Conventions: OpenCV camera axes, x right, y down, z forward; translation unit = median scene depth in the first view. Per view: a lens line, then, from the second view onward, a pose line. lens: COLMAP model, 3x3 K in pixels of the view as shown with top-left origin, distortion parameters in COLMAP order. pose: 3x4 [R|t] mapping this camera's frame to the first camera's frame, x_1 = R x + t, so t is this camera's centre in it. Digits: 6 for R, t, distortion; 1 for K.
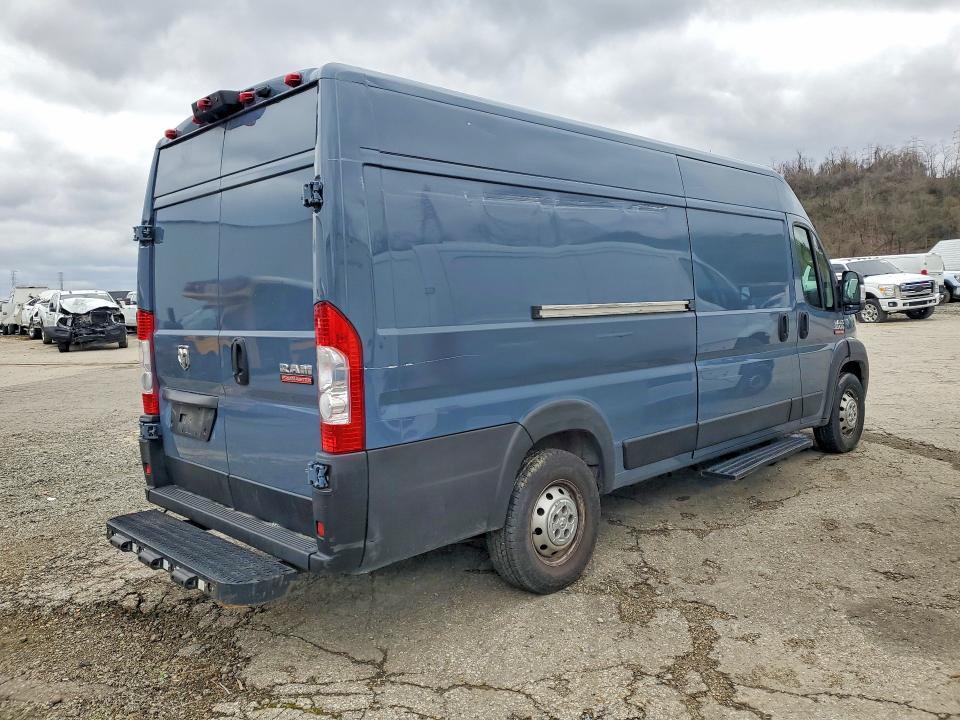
lens RADIAL K [[747.0, 0, 479.6], [0, 747.0, 377.6], [0, 0, 1]] dist [0.003346, 0.000121]
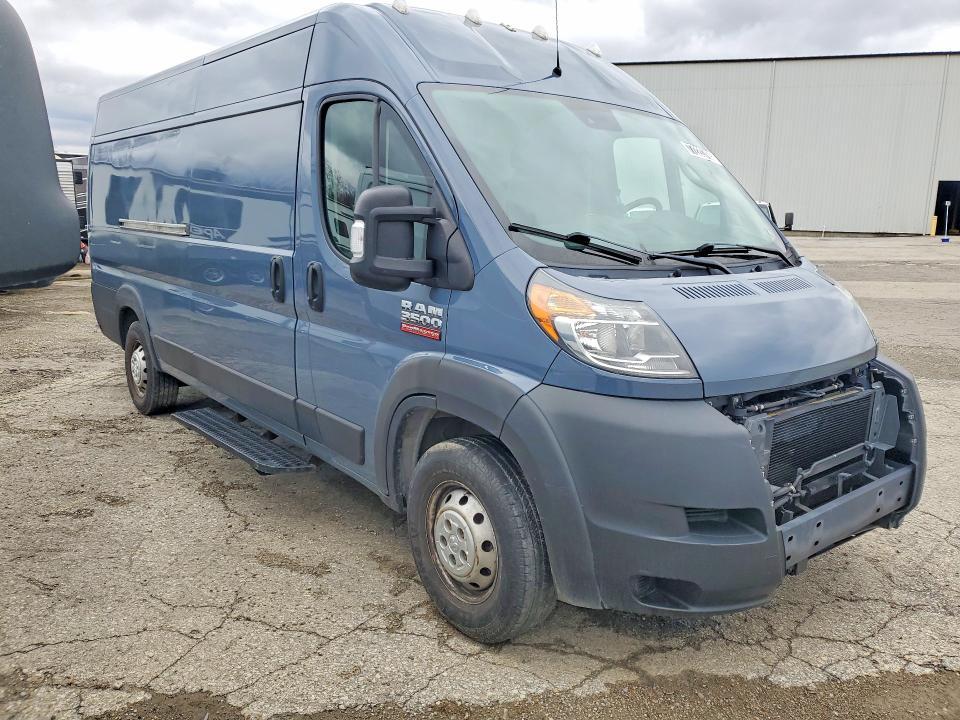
lens RADIAL K [[748.6, 0, 478.5], [0, 748.6, 364.1], [0, 0, 1]] dist [0.011451, 0.006071]
pose [[-0.085622, 0.231447, -0.969072, 1.384236], [-0.115252, 0.963814, 0.240374, -0.230802], [0.989639, 0.132269, -0.055849, 1.624796]]
